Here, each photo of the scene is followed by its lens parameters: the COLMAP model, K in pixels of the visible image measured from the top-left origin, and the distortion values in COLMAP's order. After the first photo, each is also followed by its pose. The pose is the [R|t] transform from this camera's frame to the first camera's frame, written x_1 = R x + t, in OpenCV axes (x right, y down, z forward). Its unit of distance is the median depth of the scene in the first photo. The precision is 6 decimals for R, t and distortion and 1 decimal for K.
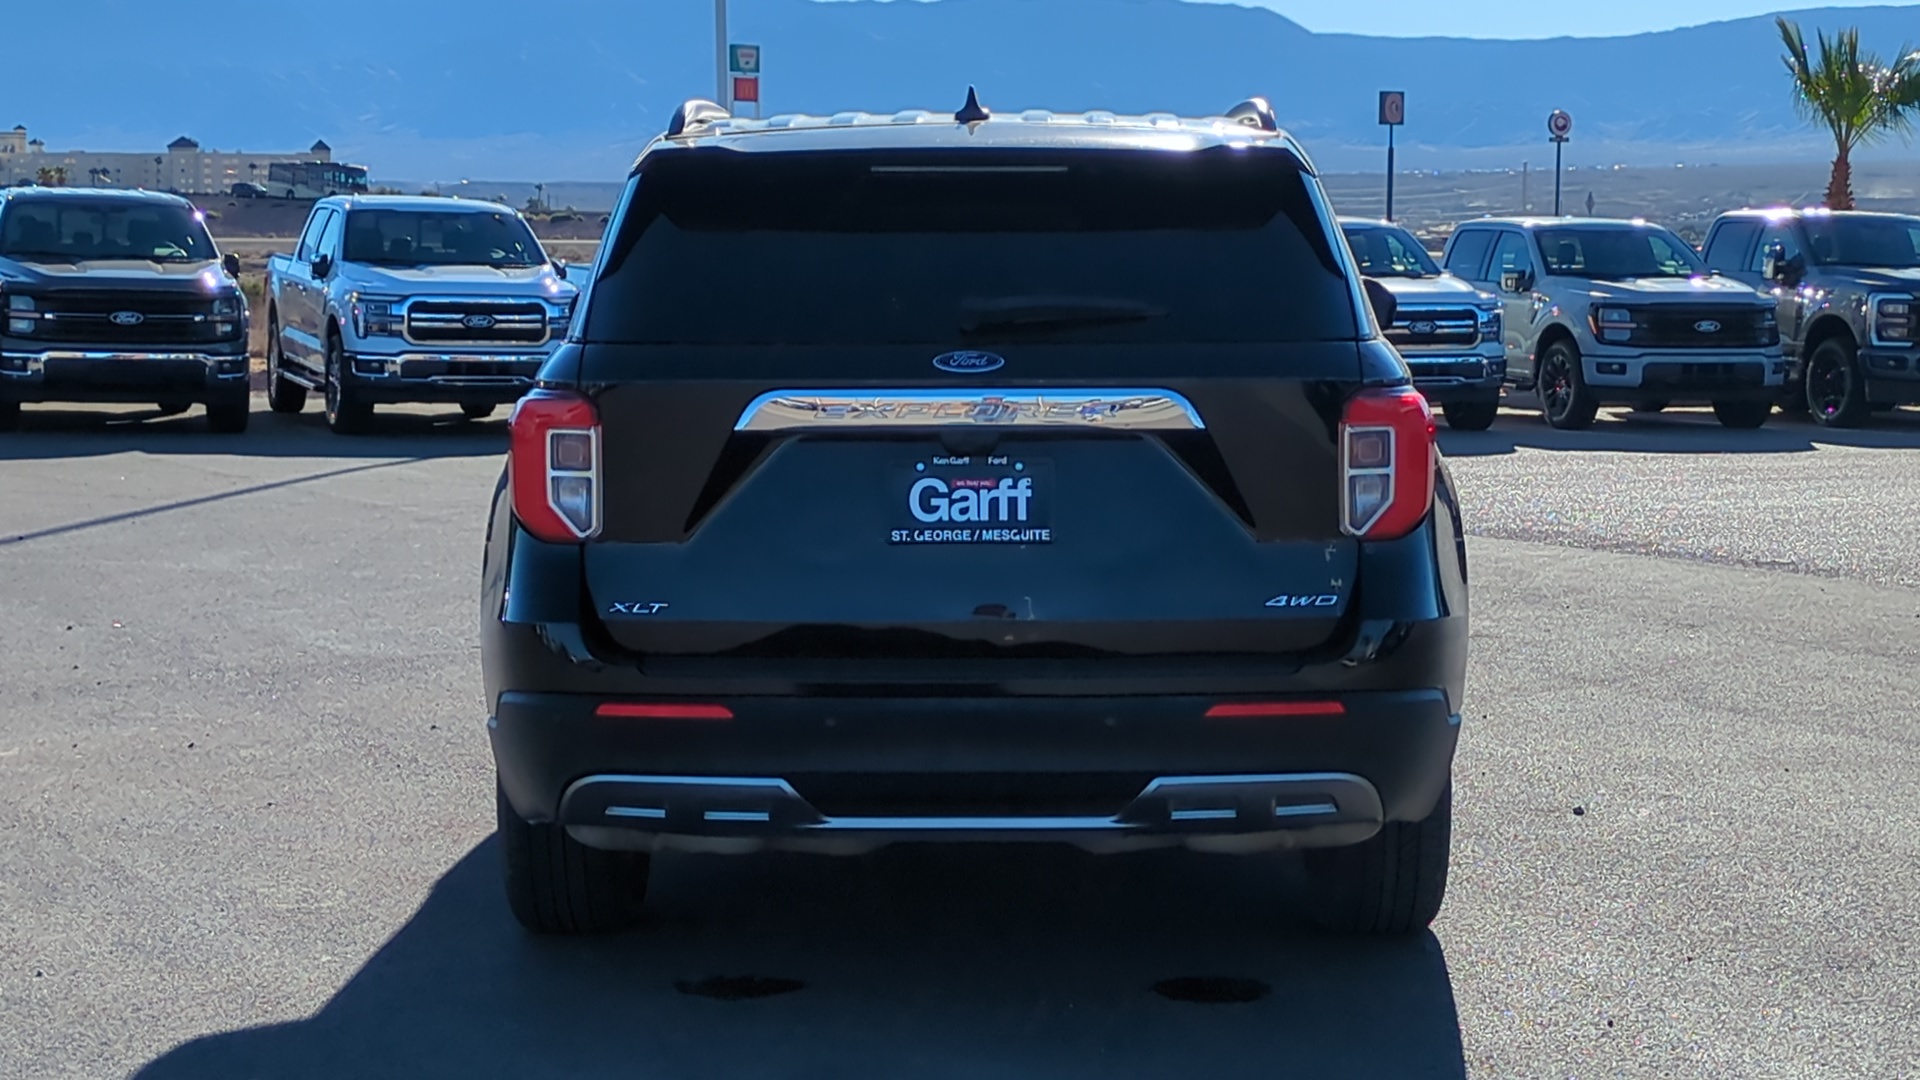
lens RADIAL K [[3350.9, 0, 968.2], [0, 3350.9, 529.7], [0, 0, 1]] dist [0.075149, 0.000000]
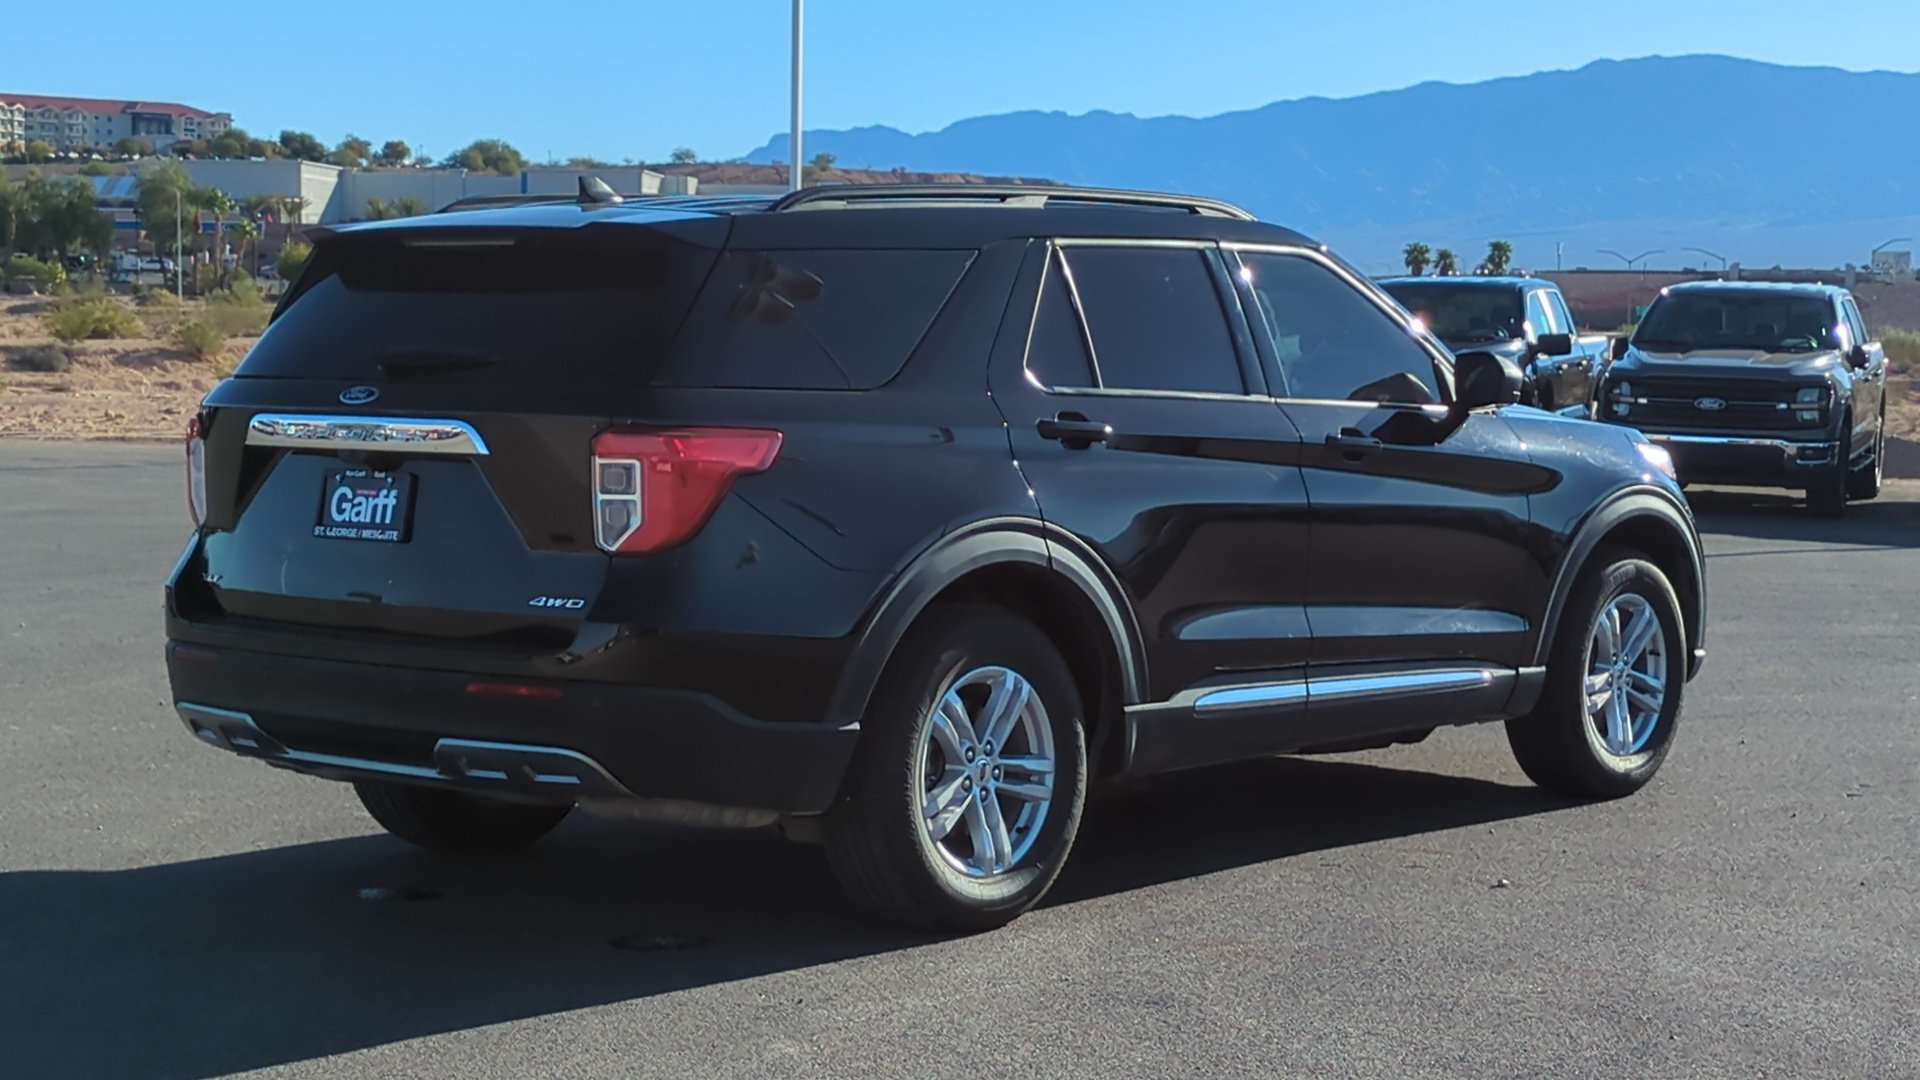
lens RADIAL K [[3350.9, 0, 963.9], [0, 3350.9, 540.2], [0, 0, 1]] dist [0.075149, 0.000000]
pose [[0.745458, 0.047244, -0.664876, 1.000960], [-0.065614, 0.997842, -0.002662, -0.007204], [0.663316, 0.045610, 0.746949, 0.207688]]
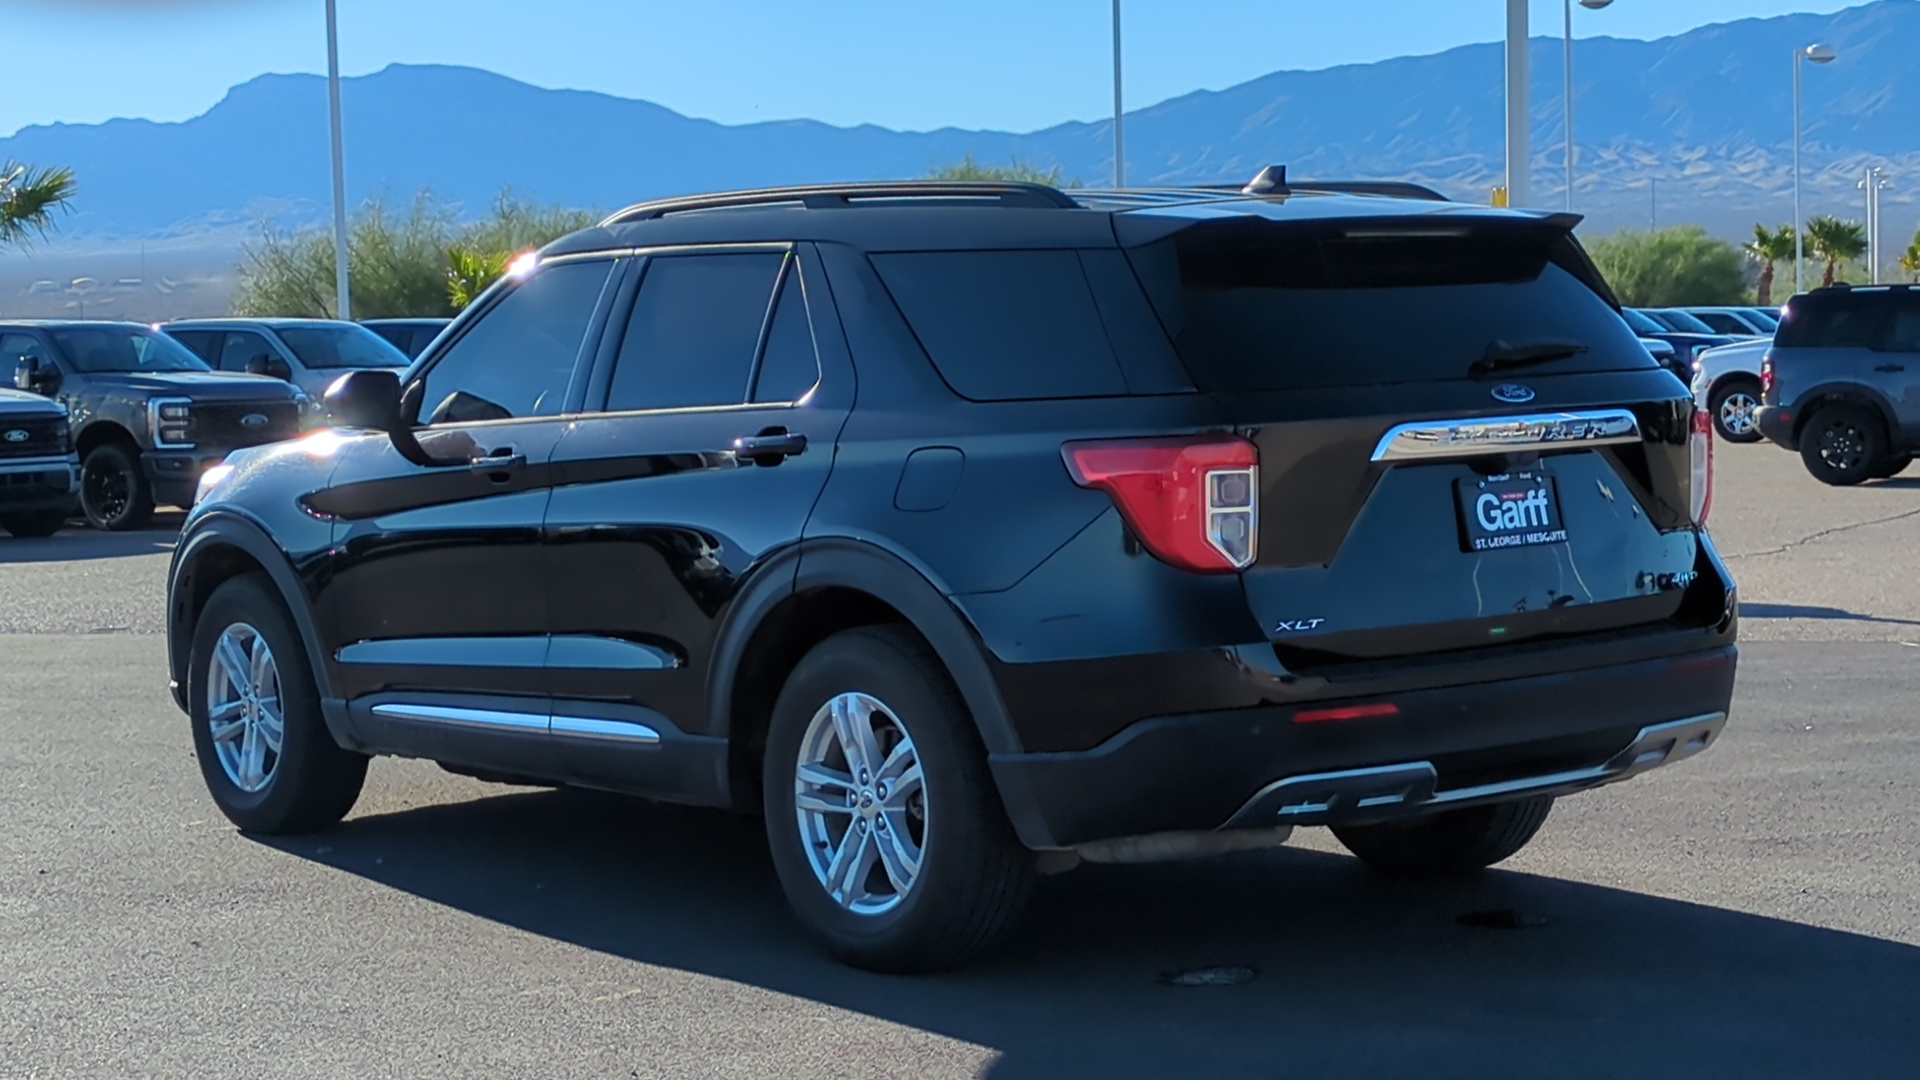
lens RADIAL K [[3350.9, 0, 979.0], [0, 3350.9, 544.5], [0, 0, 1]] dist [0.075149, 0.000000]
pose [[0.796509, -0.066143, 0.600998, -0.855225], [0.084561, 0.996415, -0.002408, -0.009774], [-0.598684, 0.052739, 0.799247, 0.167354]]
